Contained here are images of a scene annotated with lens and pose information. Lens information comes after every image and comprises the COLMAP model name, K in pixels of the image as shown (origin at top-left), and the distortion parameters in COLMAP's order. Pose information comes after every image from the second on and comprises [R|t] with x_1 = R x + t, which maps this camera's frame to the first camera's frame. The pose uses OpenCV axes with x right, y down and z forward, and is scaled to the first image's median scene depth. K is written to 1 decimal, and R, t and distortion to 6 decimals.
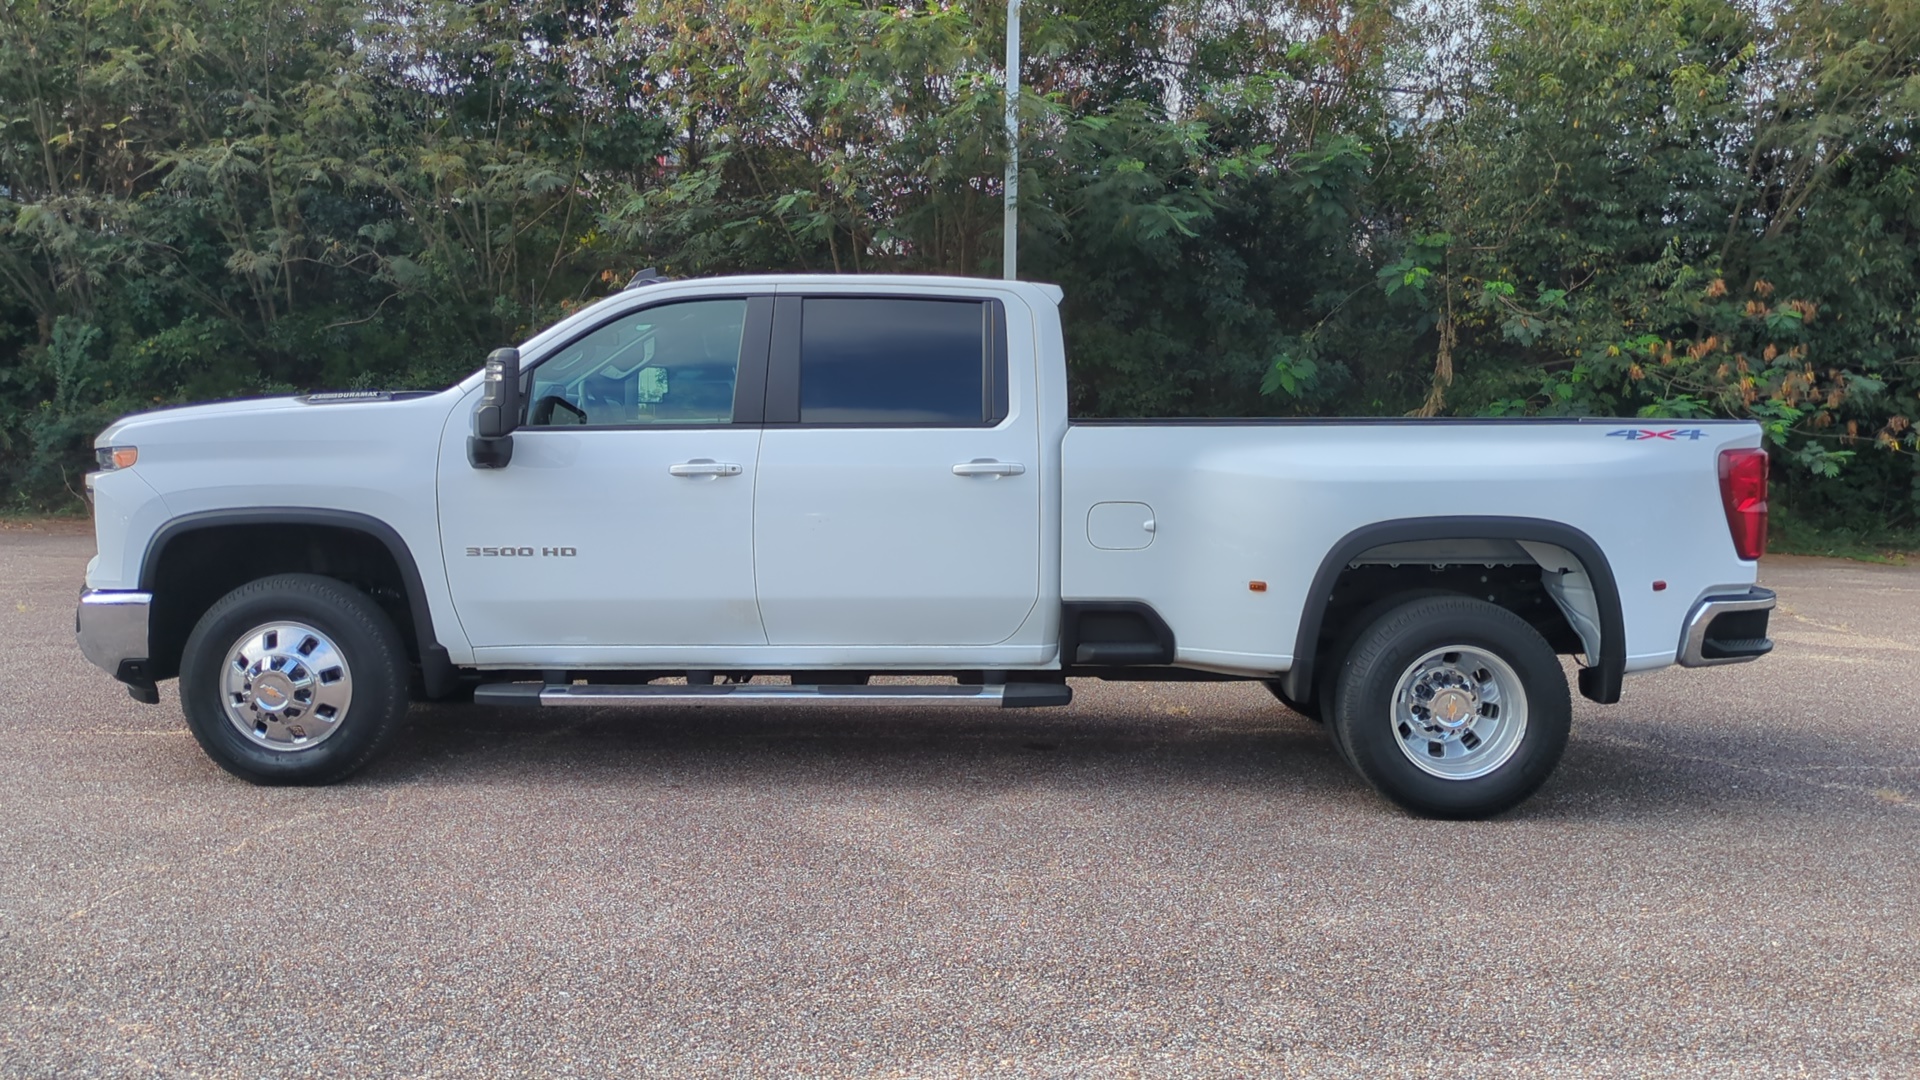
lens RADIAL K [[1632.3, 0, 960.0], [0, 1632.3, 540.0], [0, 0, 1]] dist [0.066704, -0.109639]
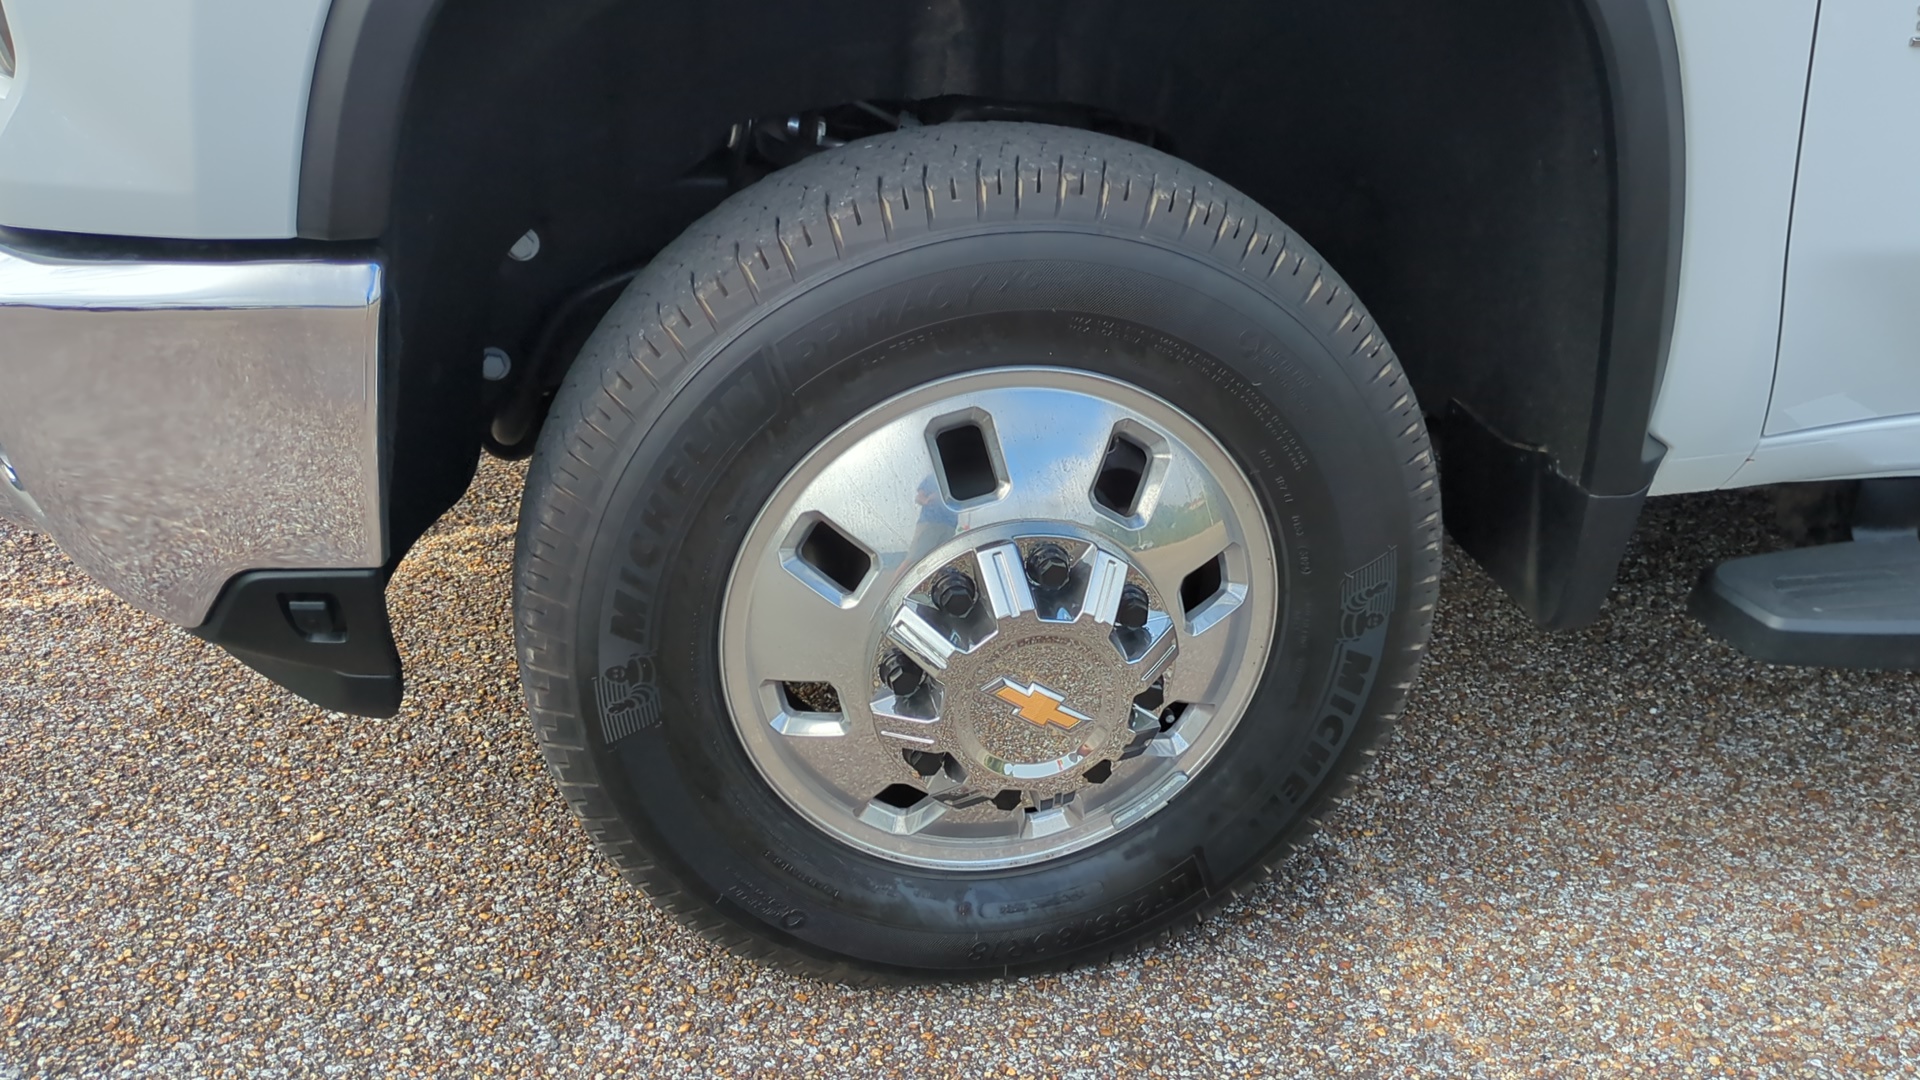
lens RADIAL K [[1632.3, 0, 960.0], [0, 1632.3, 540.0], [0, 0, 1]] dist [0.066704, -0.109639]
pose [[0.983765, -0.057529, 0.169991, -0.455278], [-0.006344, 0.935487, 0.353304, -0.004710], [-0.179350, -0.348647, 0.919934, 0.796457]]
